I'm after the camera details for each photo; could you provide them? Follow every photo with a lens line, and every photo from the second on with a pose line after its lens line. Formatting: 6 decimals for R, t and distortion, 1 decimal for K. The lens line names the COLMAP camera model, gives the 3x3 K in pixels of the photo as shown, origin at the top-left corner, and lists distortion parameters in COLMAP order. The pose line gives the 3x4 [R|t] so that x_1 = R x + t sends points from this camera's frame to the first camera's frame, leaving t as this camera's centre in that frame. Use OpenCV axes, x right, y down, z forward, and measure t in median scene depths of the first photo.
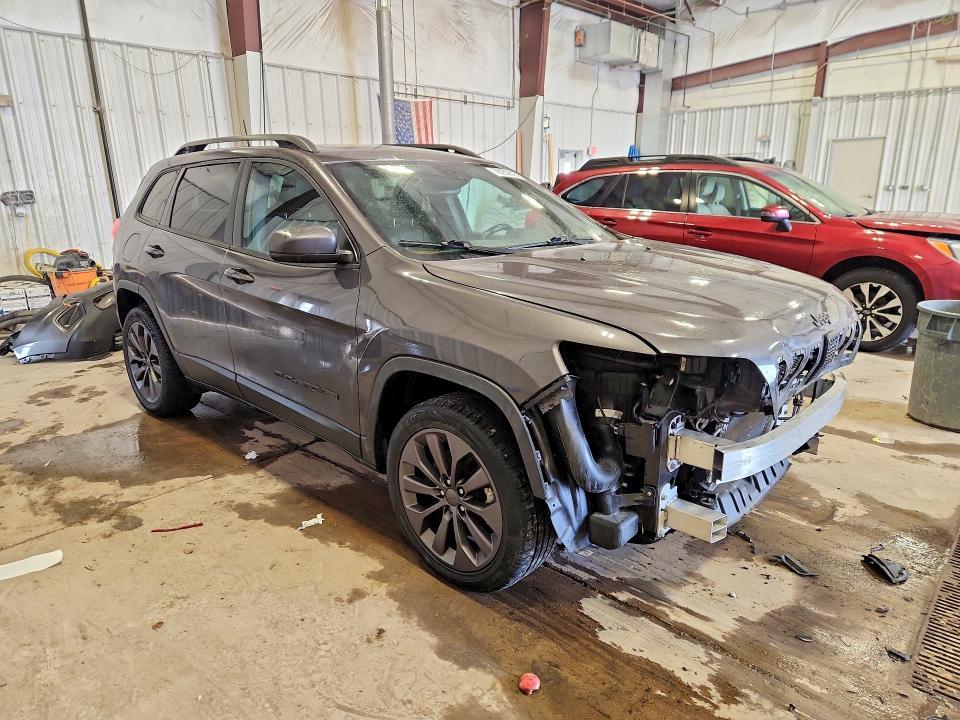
lens RADIAL K [[644.2, 0, 481.0], [0, 644.2, 361.3], [0, 0, 1]] dist [0.044197, -0.029570]
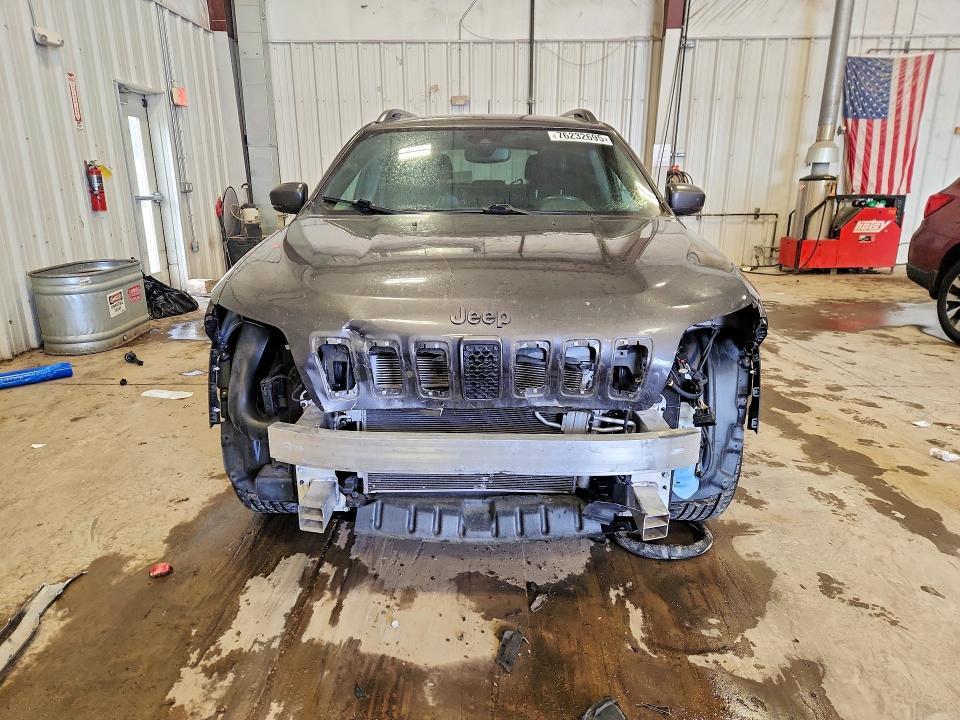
lens RADIAL K [[644.2, 0, 483.4], [0, 644.2, 367.4], [0, 0, 1]] dist [0.044197, -0.029570]
pose [[0.669277, 0.218780, -0.710073, 0.314791], [-0.198726, 0.973559, 0.112654, -0.028261], [0.715944, 0.065713, 0.695058, 0.148139]]
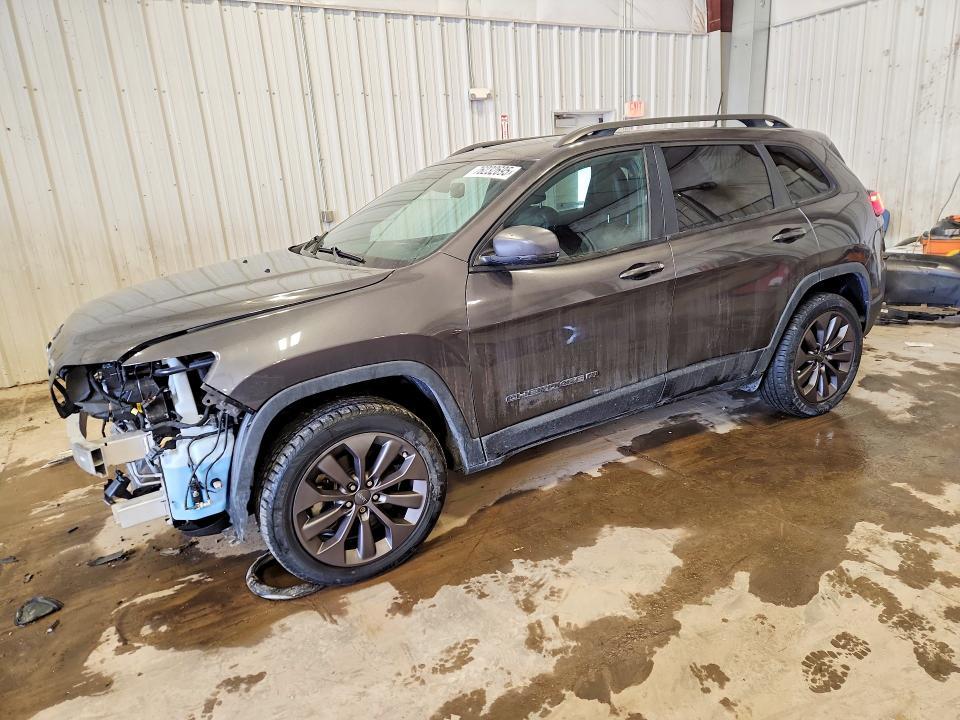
lens RADIAL K [[644.2, 0, 478.8], [0, 644.2, 364.3], [0, 0, 1]] dist [0.044197, -0.029570]
pose [[-0.301876, 0.289846, -0.908218, 0.414168], [-0.177912, 0.918799, 0.352358, -0.171047], [0.936599, 0.267951, -0.225797, 0.599615]]
